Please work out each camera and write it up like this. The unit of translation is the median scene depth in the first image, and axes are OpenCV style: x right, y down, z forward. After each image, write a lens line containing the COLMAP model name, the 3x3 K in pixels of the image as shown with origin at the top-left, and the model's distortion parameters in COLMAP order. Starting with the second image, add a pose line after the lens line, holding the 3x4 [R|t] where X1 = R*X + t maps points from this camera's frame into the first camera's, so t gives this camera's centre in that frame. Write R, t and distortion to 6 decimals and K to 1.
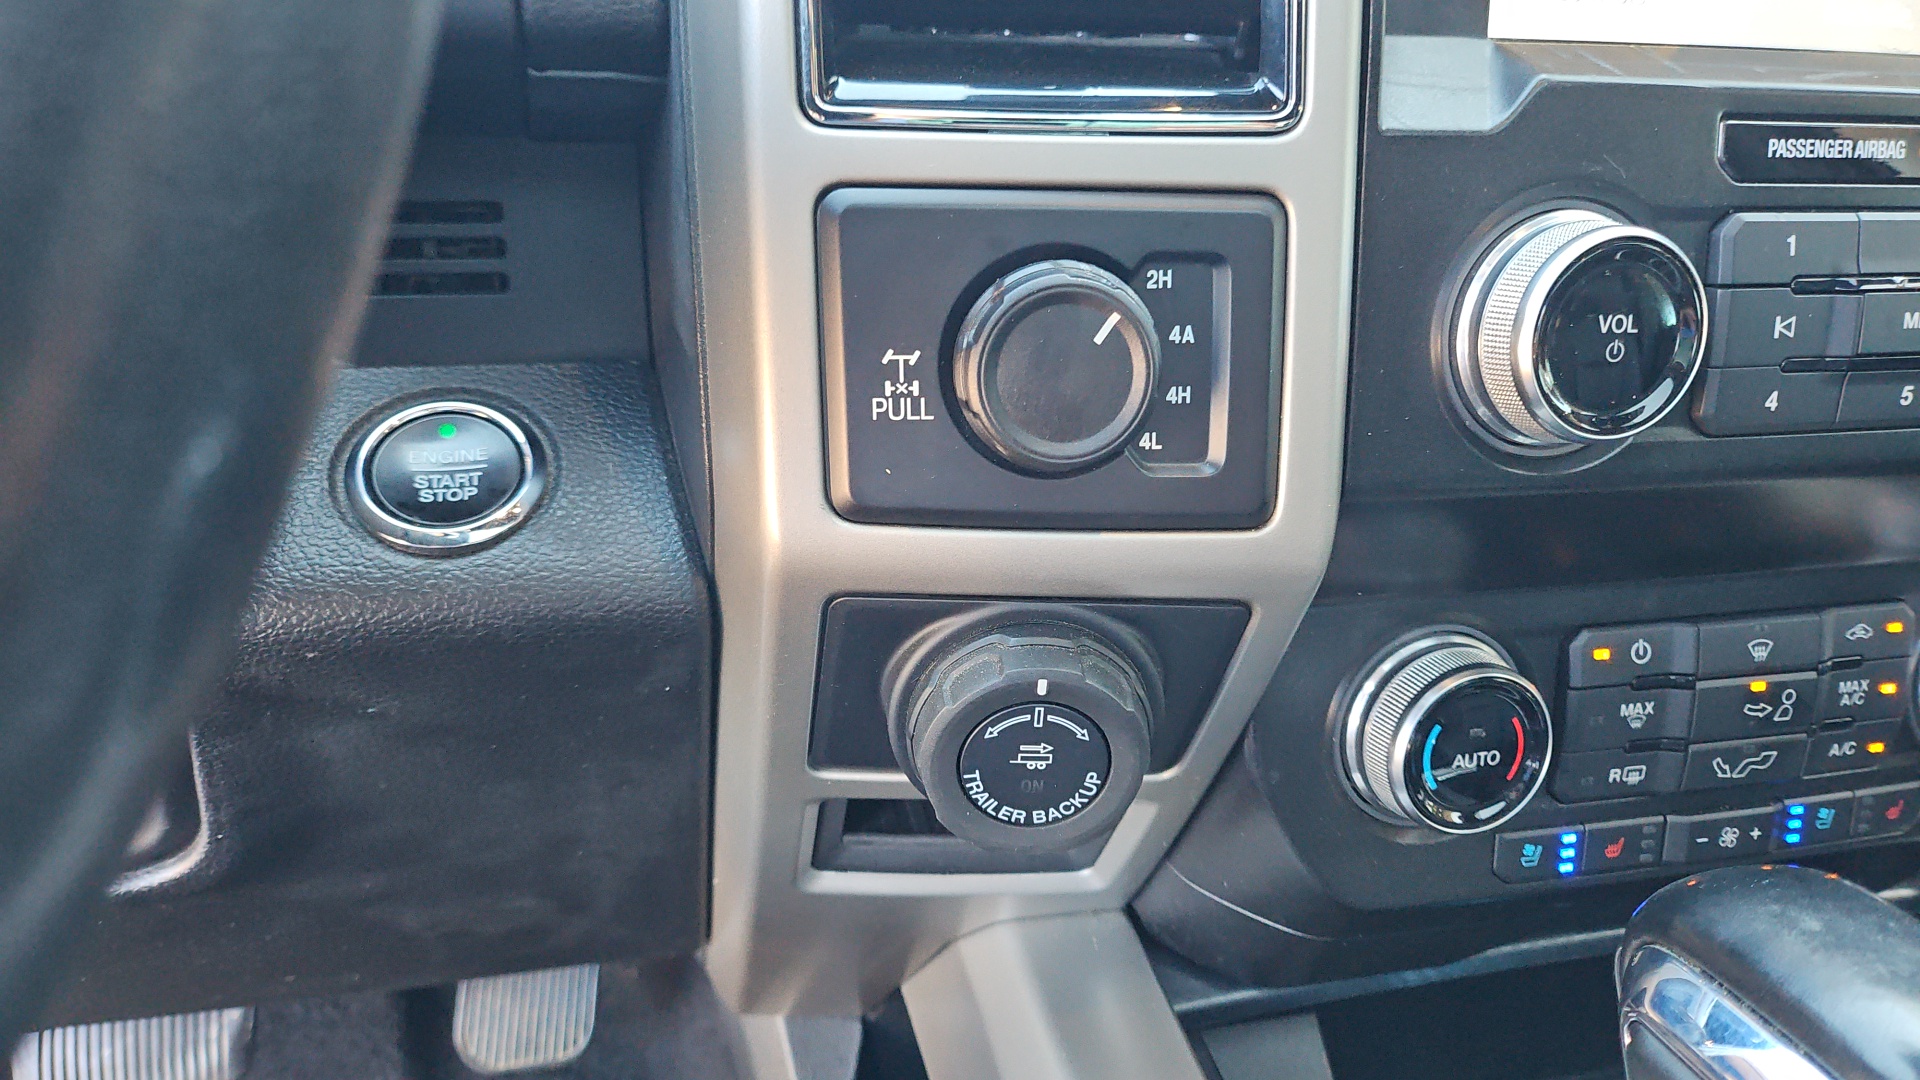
lens RADIAL K [[1395.5, 0, 963.4], [0, 1395.5, 545.5], [0, 0, 1]] dist [0.042035, -0.070136]
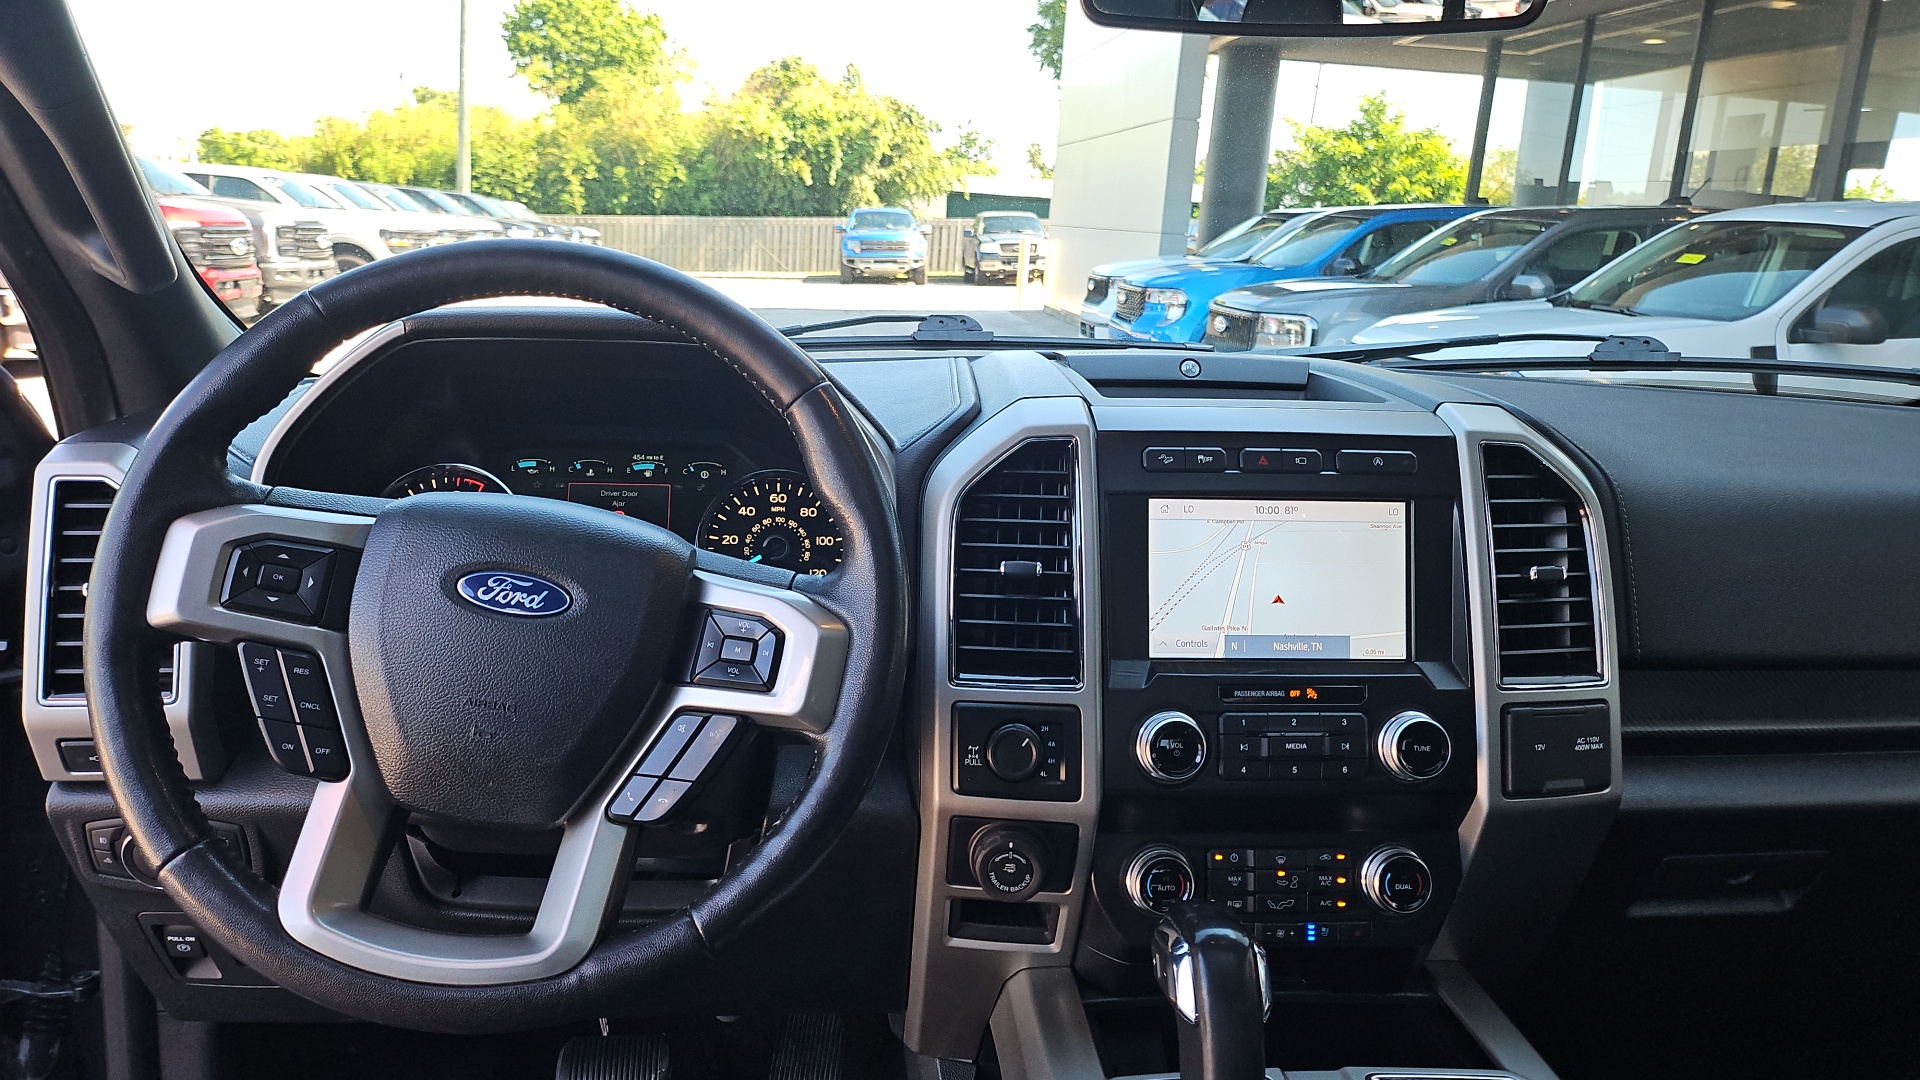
lens RADIAL K [[1335.7, 0, 960.0], [0, 1335.7, 540.0], [0, 0, 1]] dist [0.030475, -0.002421]
pose [[0.988103, 0.008055, -0.153579, 0.408433], [-0.048951, 0.963162, -0.264430, 0.240764], [0.145792, 0.268802, 0.952098, -2.229432]]
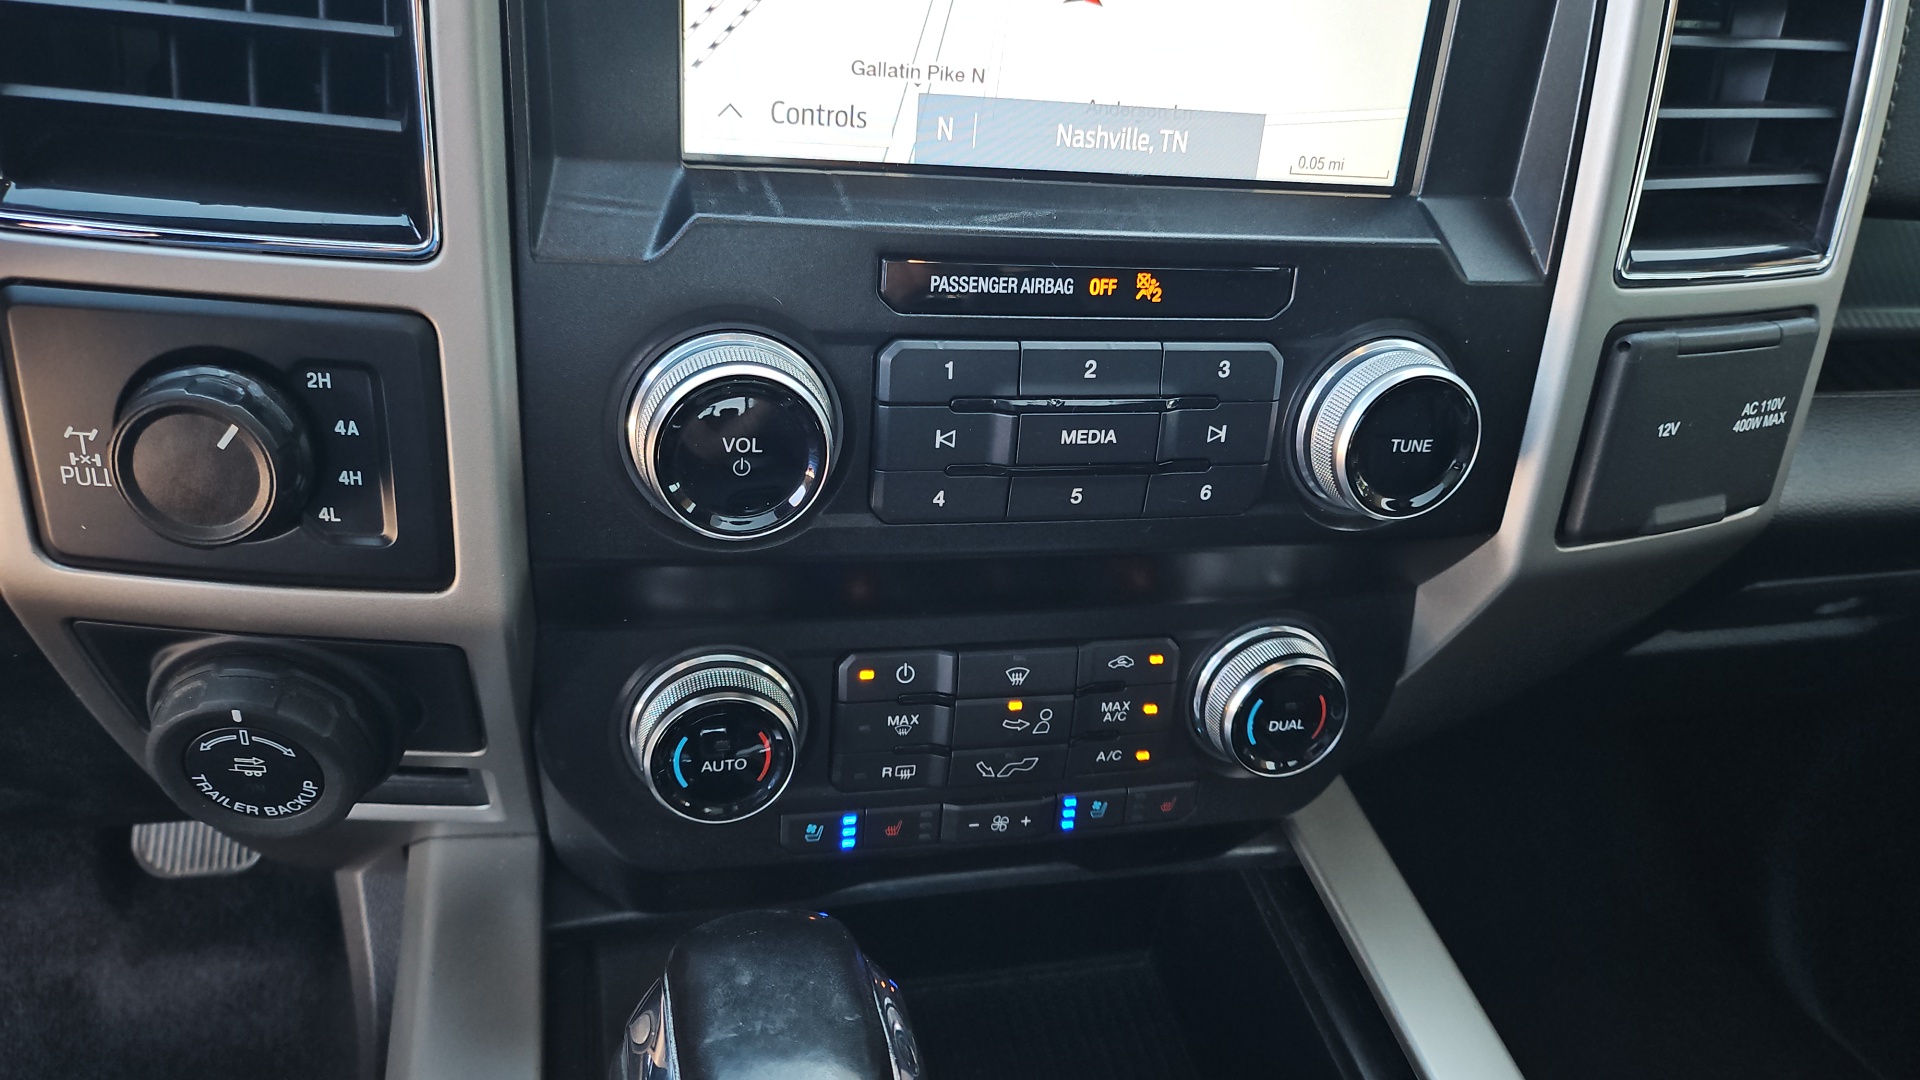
lens RADIAL K [[1395.5, 0, 963.4], [0, 1395.5, 545.5], [0, 0, 1]] dist [0.042035, -0.070136]
pose [[0.996106, 0.070903, 0.052393, 0.550626], [-0.078143, 0.985231, 0.152359, -0.246617], [-0.040816, -0.155860, 0.986936, -0.142496]]
